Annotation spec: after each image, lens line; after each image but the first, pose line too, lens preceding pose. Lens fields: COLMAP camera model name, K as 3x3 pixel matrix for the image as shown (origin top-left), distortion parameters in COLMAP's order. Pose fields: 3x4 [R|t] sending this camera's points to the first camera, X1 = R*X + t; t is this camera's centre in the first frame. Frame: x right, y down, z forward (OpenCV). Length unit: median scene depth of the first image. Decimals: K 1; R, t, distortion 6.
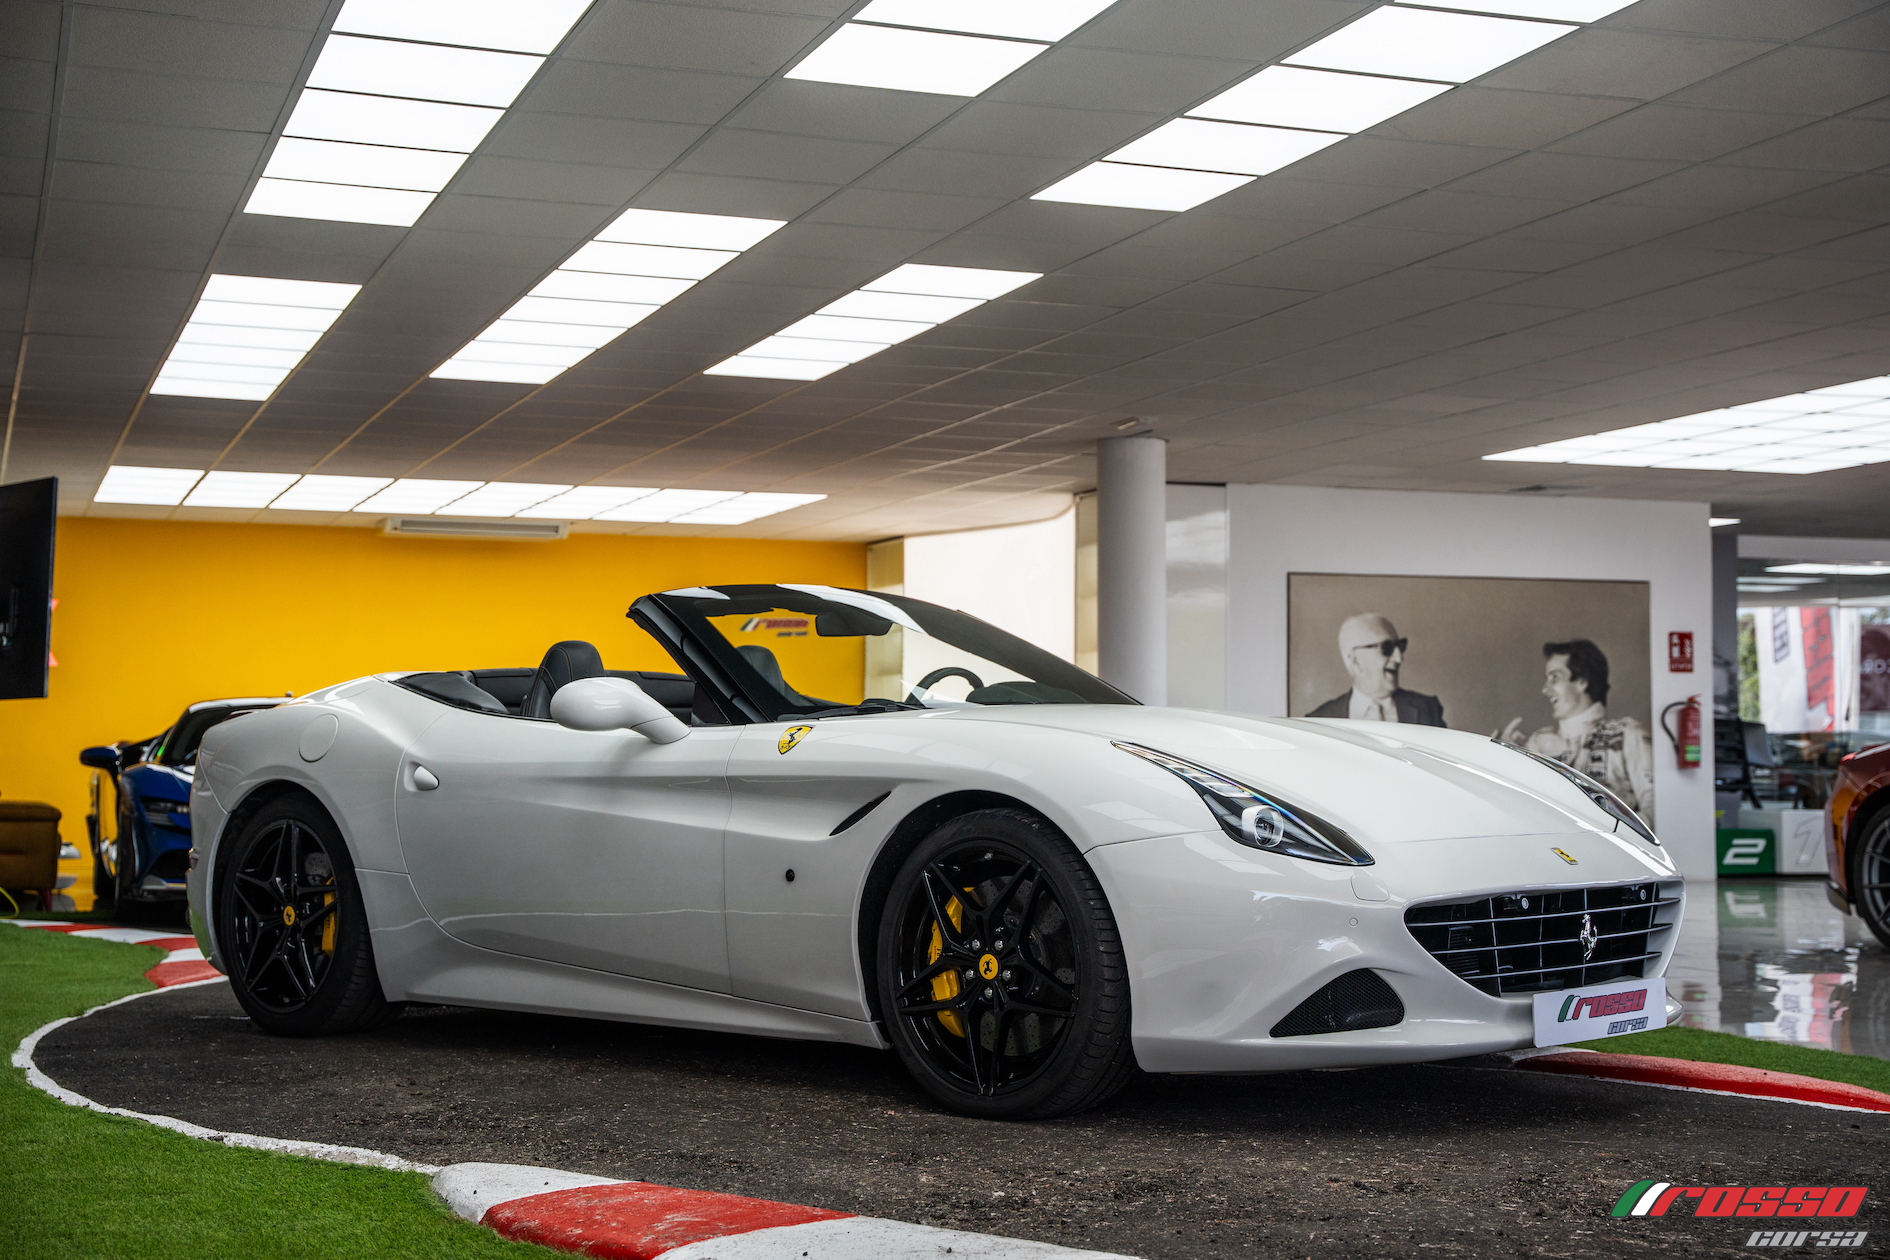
lens RADIAL K [[2712.4, 0, 944.0], [0, 2712.4, 628.8], [0, 0, 1]] dist [0.042610, 0.000000]
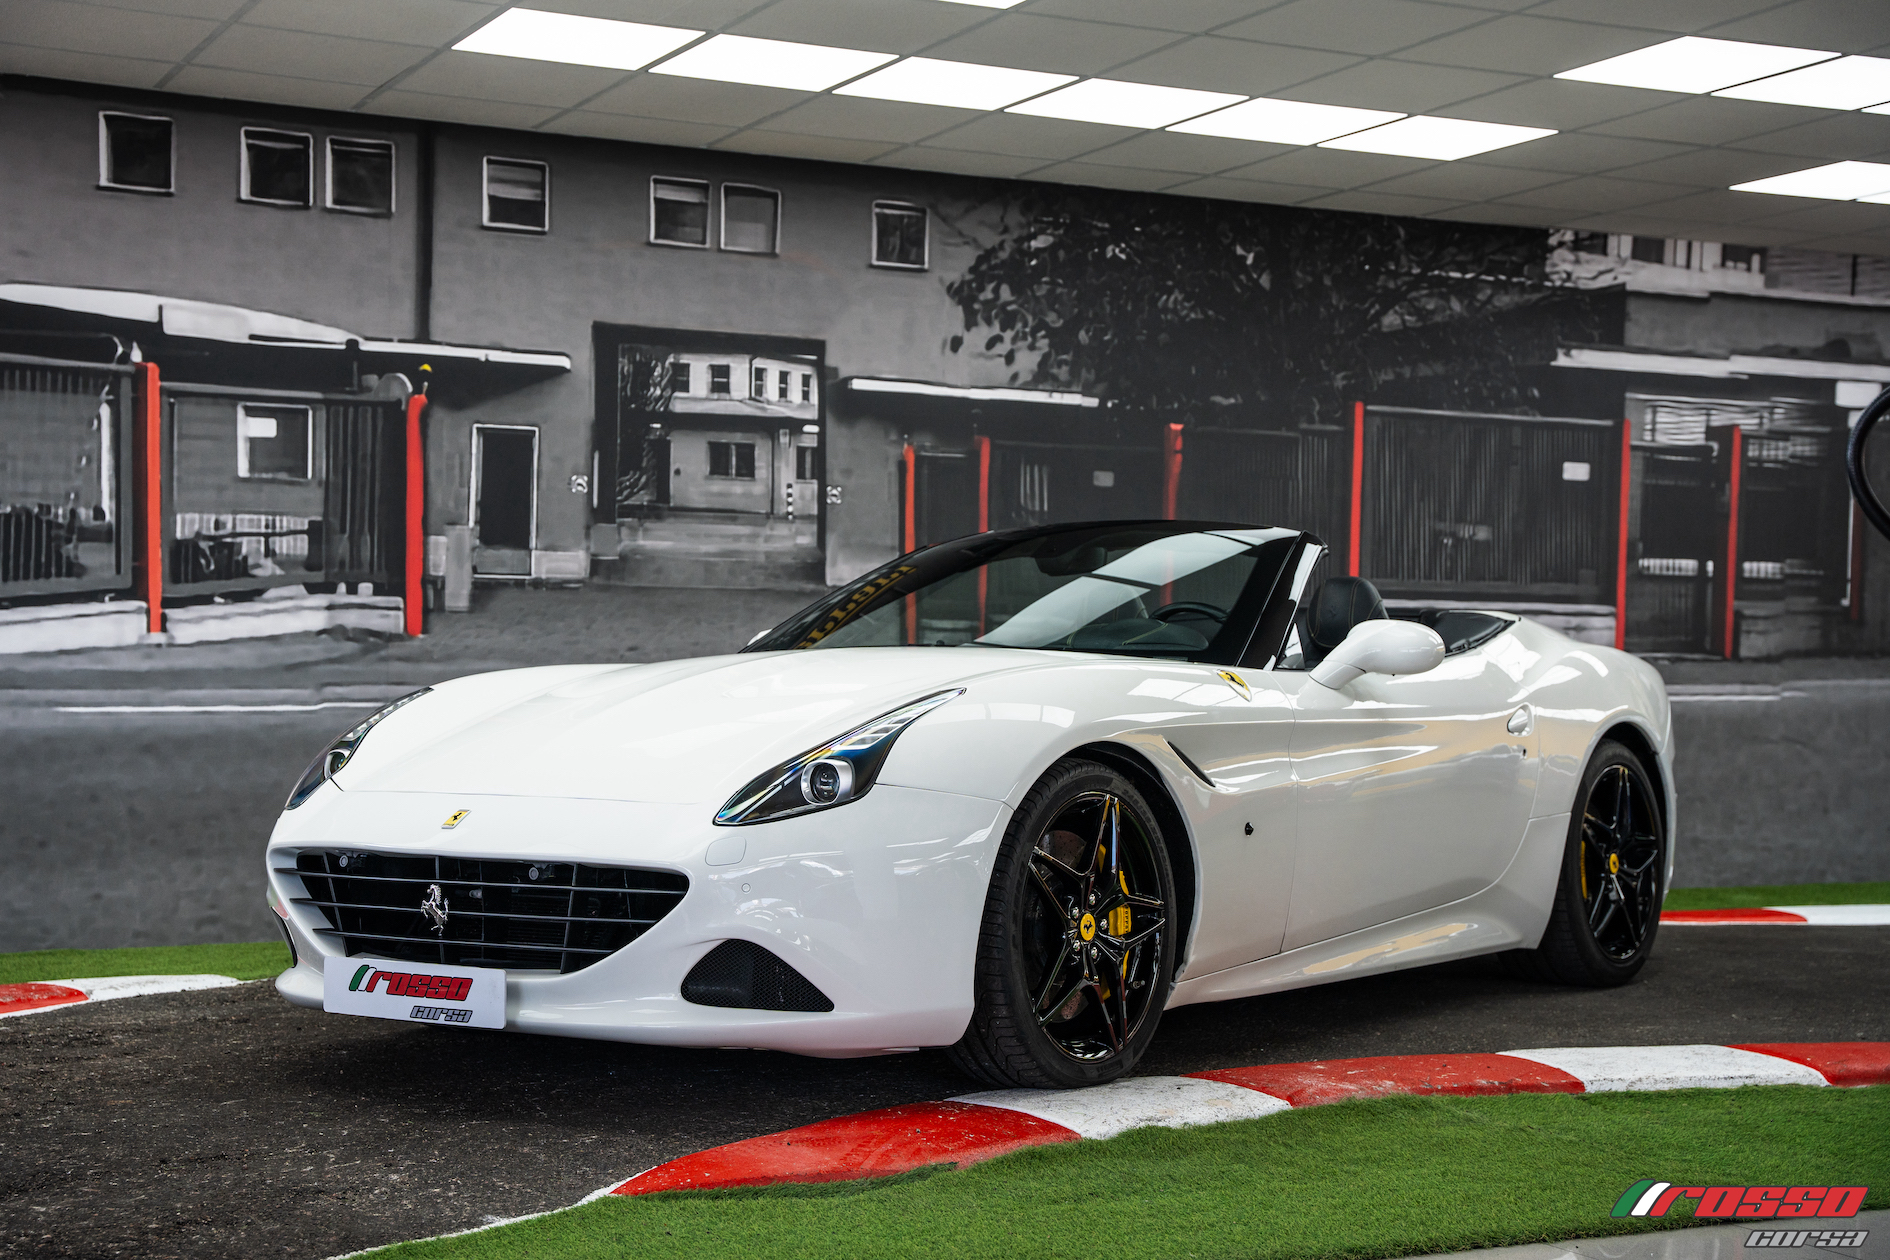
lens RADIAL K [[2683.7, 0, 947.2], [0, 2683.7, 603.0], [0, 0, 1]] dist [0.128278, 0.000000]
pose [[0.114867, -0.021421, -0.993150, 1.157342], [0.045456, 0.998834, -0.016286, 0.034005], [0.992340, -0.043274, 0.115707, 1.075659]]
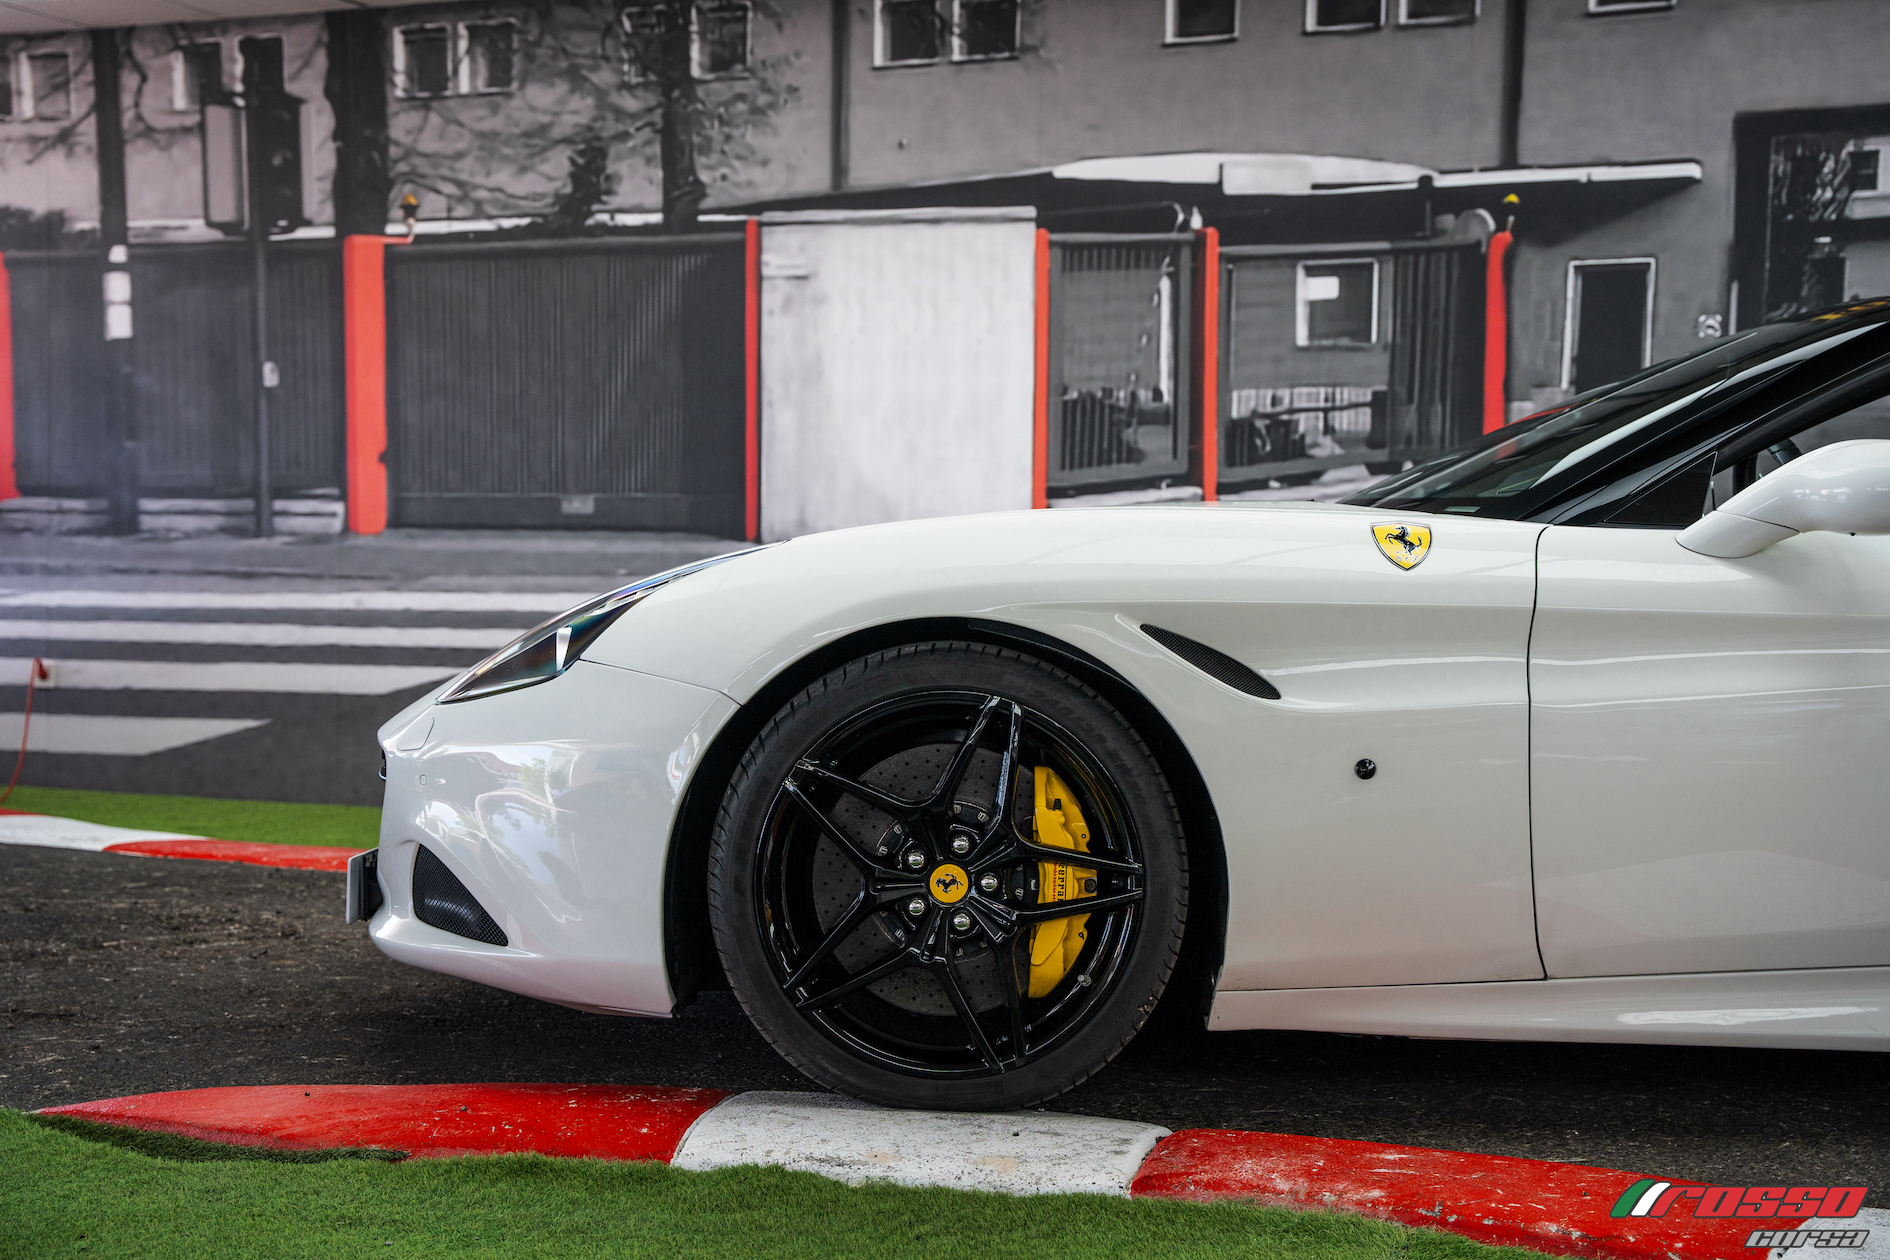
lens RADIAL K [[2683.7, 0, 943.8], [0, 2683.7, 648.9], [0, 0, 1]] dist [0.128278, 0.000000]
pose [[-0.715052, 0.006979, -0.699036, 0.694712], [0.021876, 0.999684, -0.012397, 0.083959], [0.698729, -0.024157, -0.714979, 1.681104]]
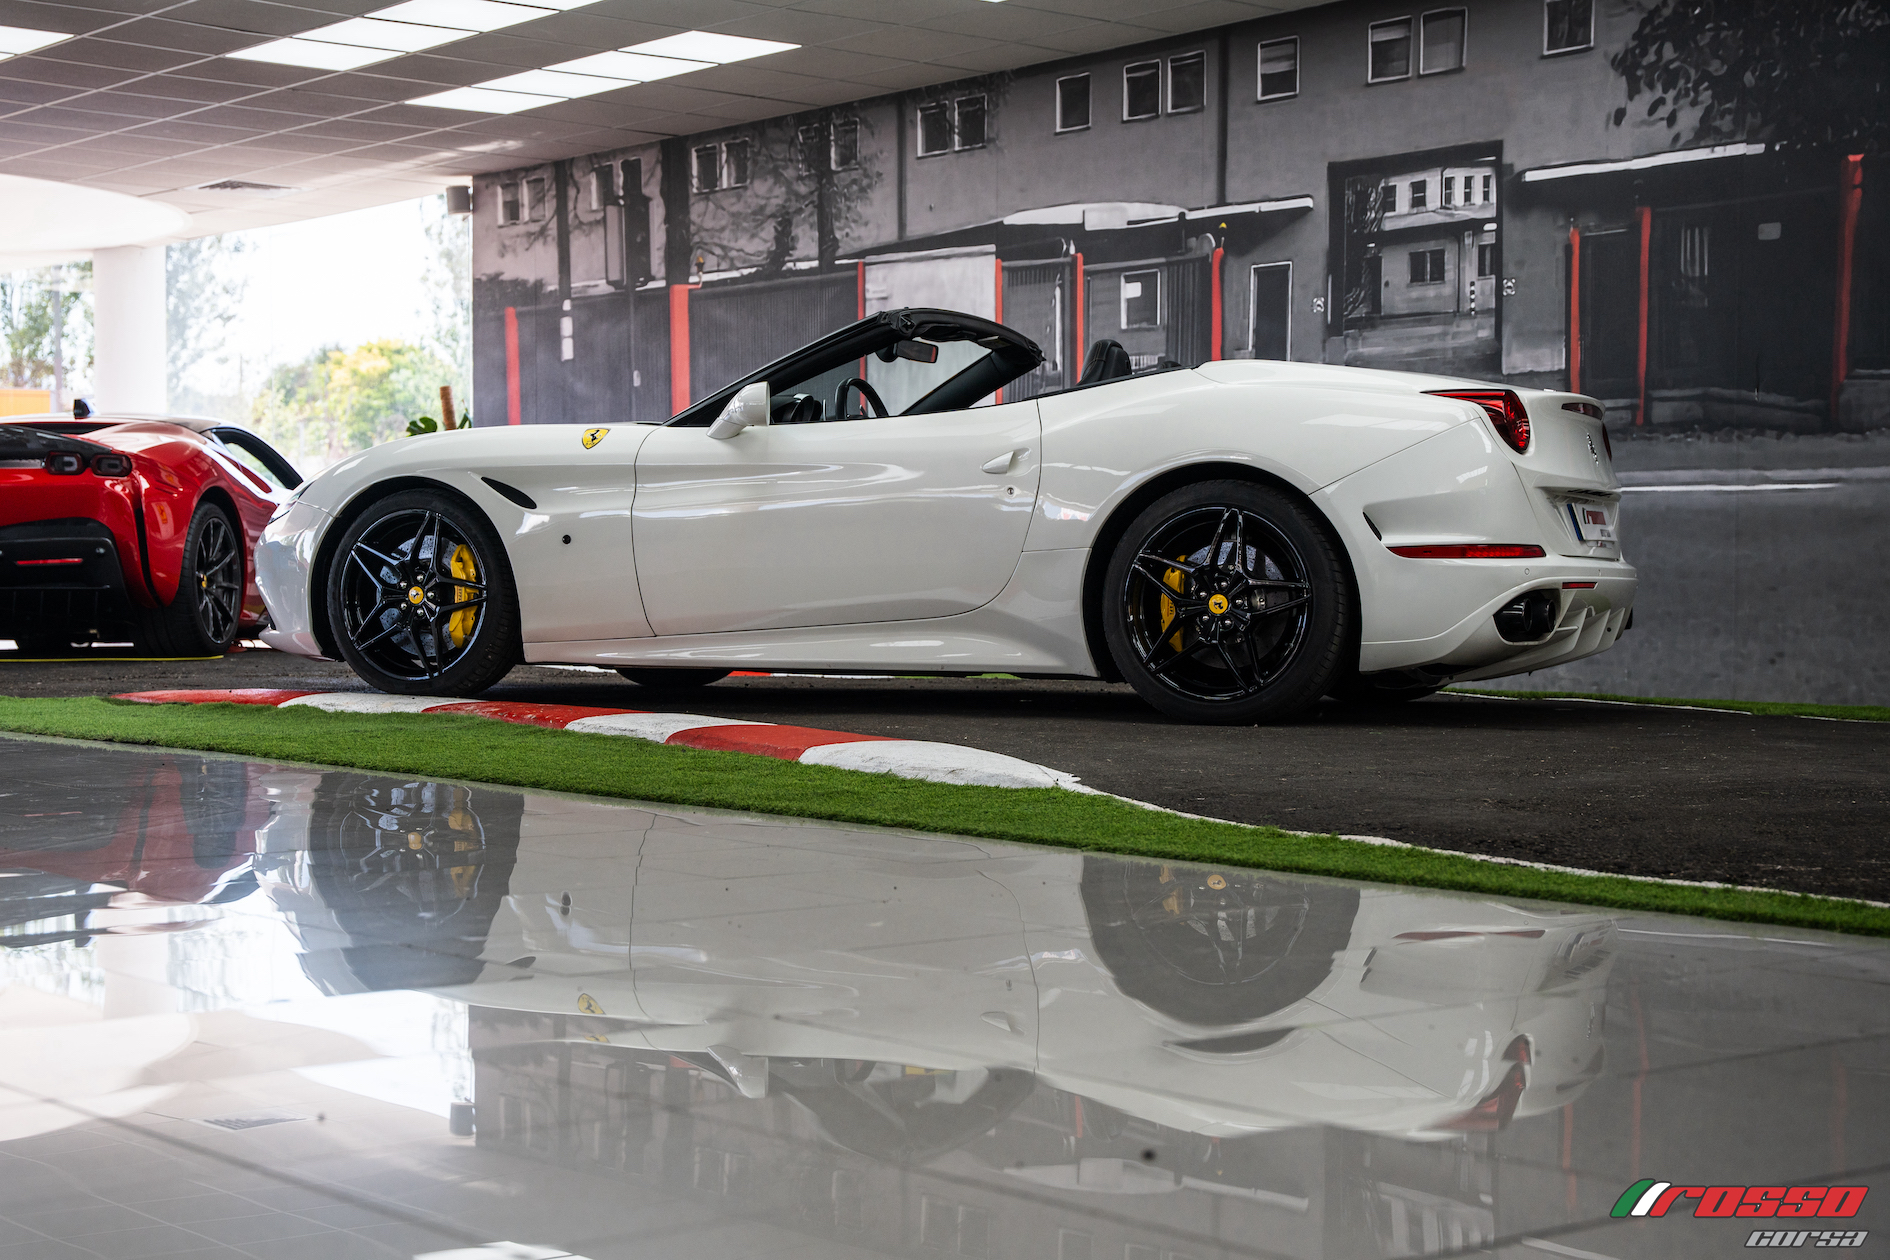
lens RADIAL K [[3019.8, 0, 901.5], [0, 3019.8, 645.1], [0, 0, 1]] dist [0.141228, 0.000000]
pose [[-0.946131, 0.009057, -0.323656, 0.522772], [0.019233, 0.999416, -0.028256, 0.213660], [0.323211, -0.032959, -0.945753, 2.897637]]
